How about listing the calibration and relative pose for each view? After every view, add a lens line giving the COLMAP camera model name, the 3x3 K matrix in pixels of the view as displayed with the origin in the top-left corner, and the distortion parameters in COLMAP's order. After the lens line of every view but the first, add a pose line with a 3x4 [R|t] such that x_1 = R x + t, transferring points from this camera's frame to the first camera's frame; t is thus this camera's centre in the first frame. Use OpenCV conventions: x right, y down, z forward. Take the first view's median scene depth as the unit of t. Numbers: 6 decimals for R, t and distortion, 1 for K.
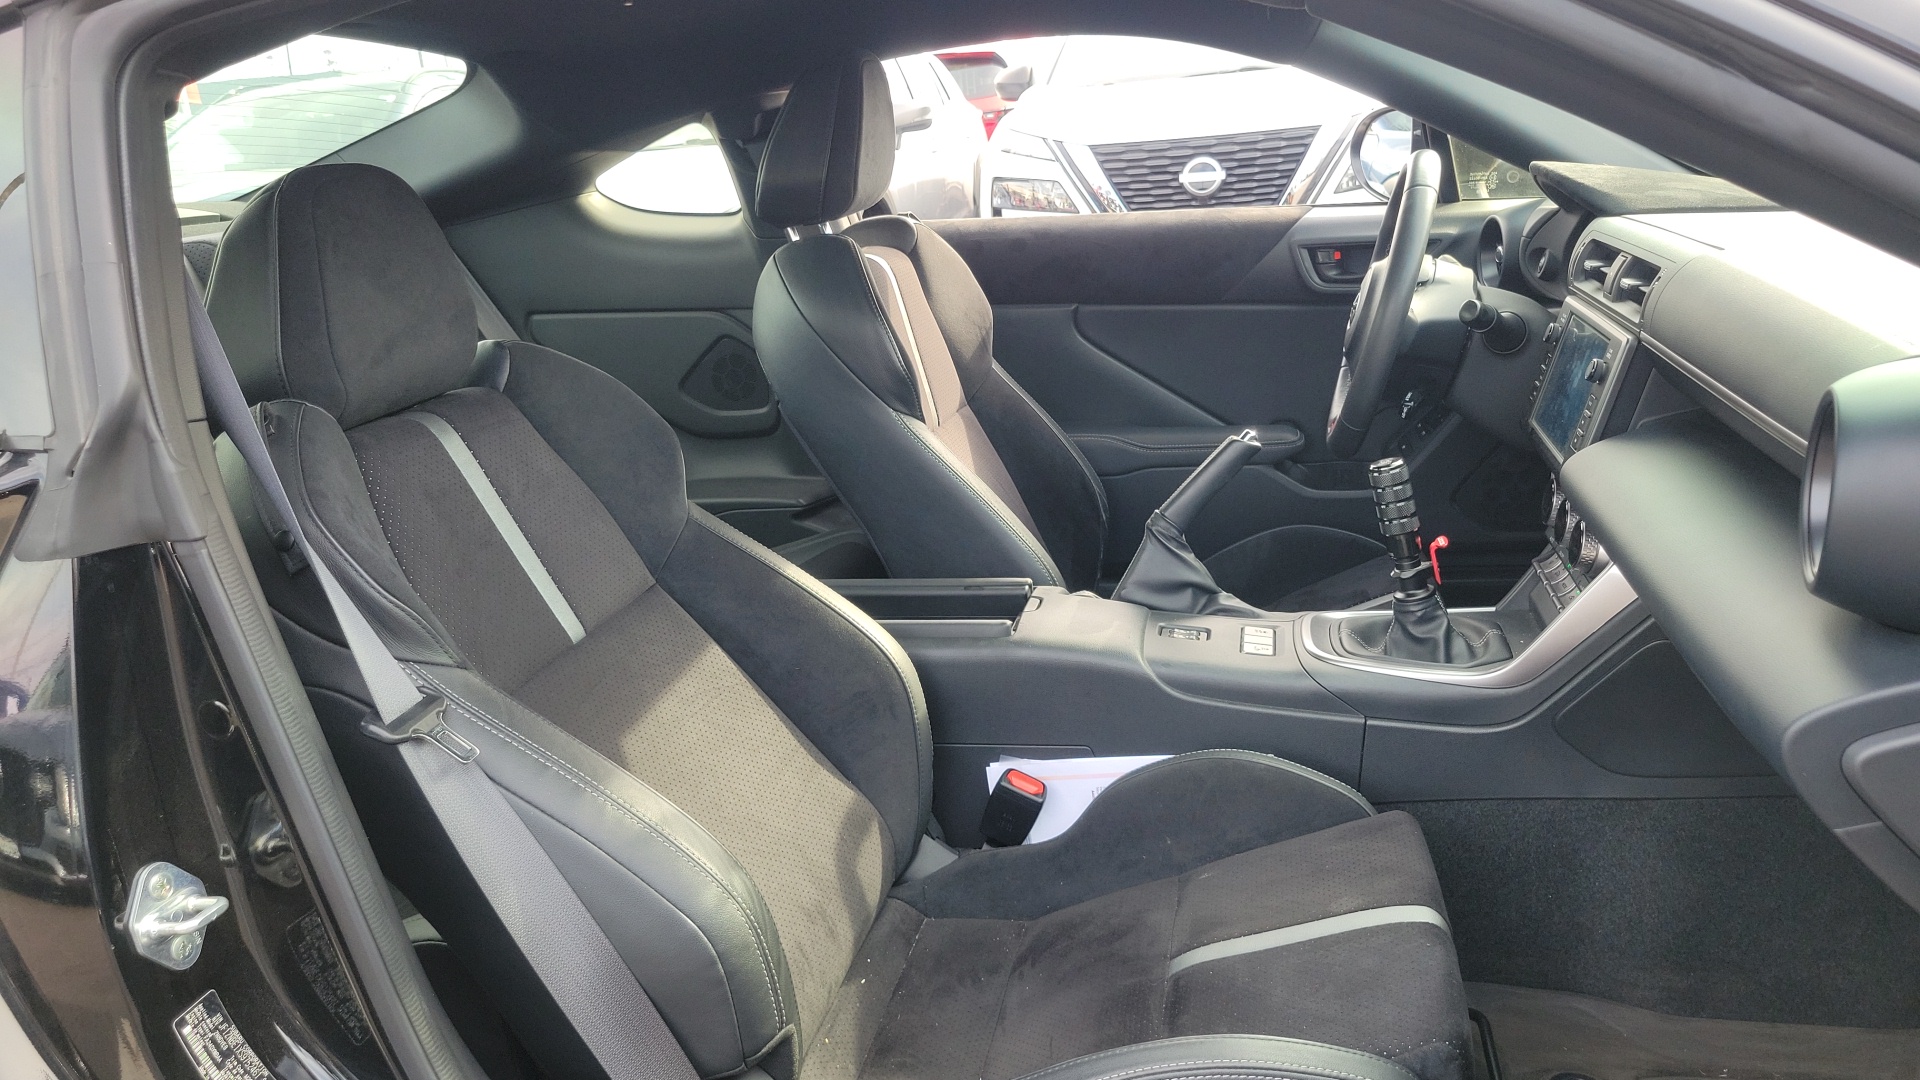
lens RADIAL K [[1484.6, 0, 960.0], [0, 1484.6, 540.0], [0, 0, 1]] dist [0.011405, -0.000689]
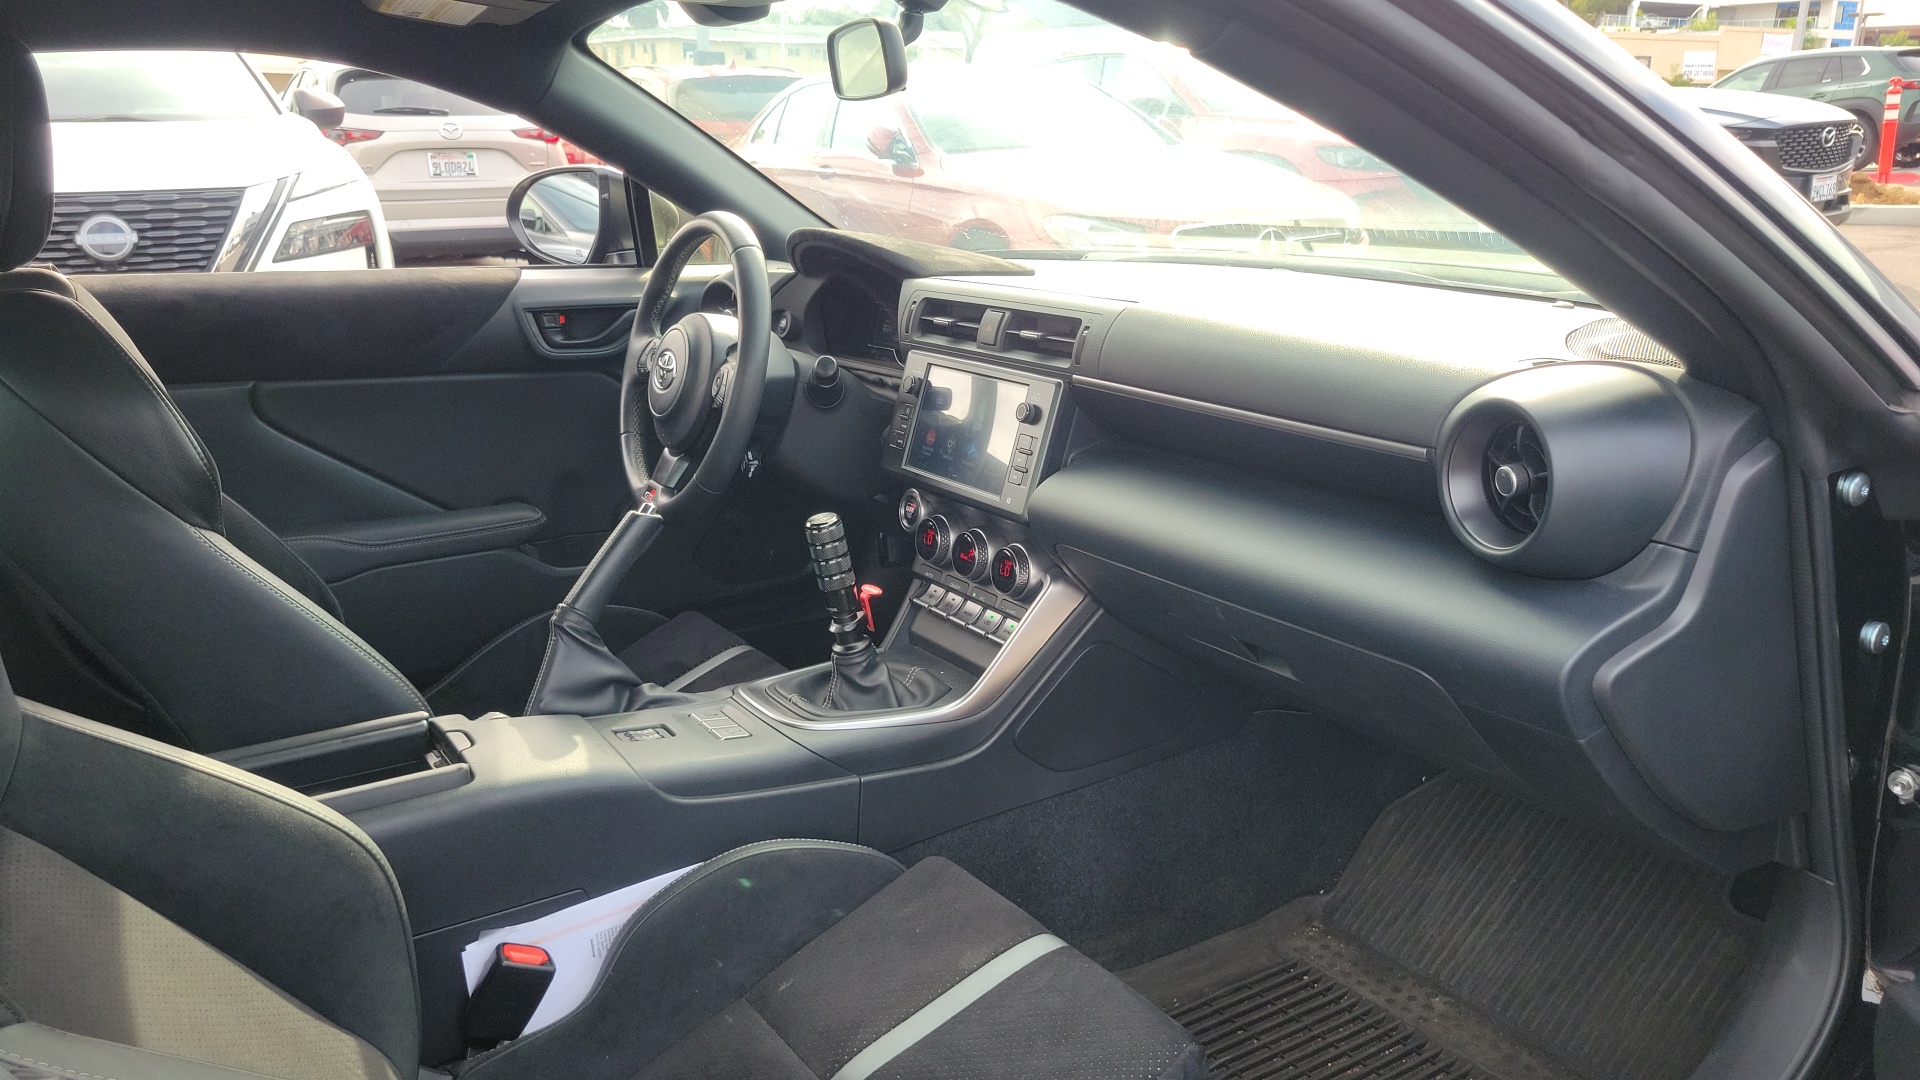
lens RADIAL K [[1460.8, 0, 960.0], [0, 1460.8, 540.0], [0, 0, 1]] dist [0.008739, -0.002742]
pose [[0.692073, -0.113599, 0.712832, -0.249799], [0.148691, 0.988795, 0.013217, -0.027052], [-0.706346, 0.096845, 0.701210, 0.181758]]
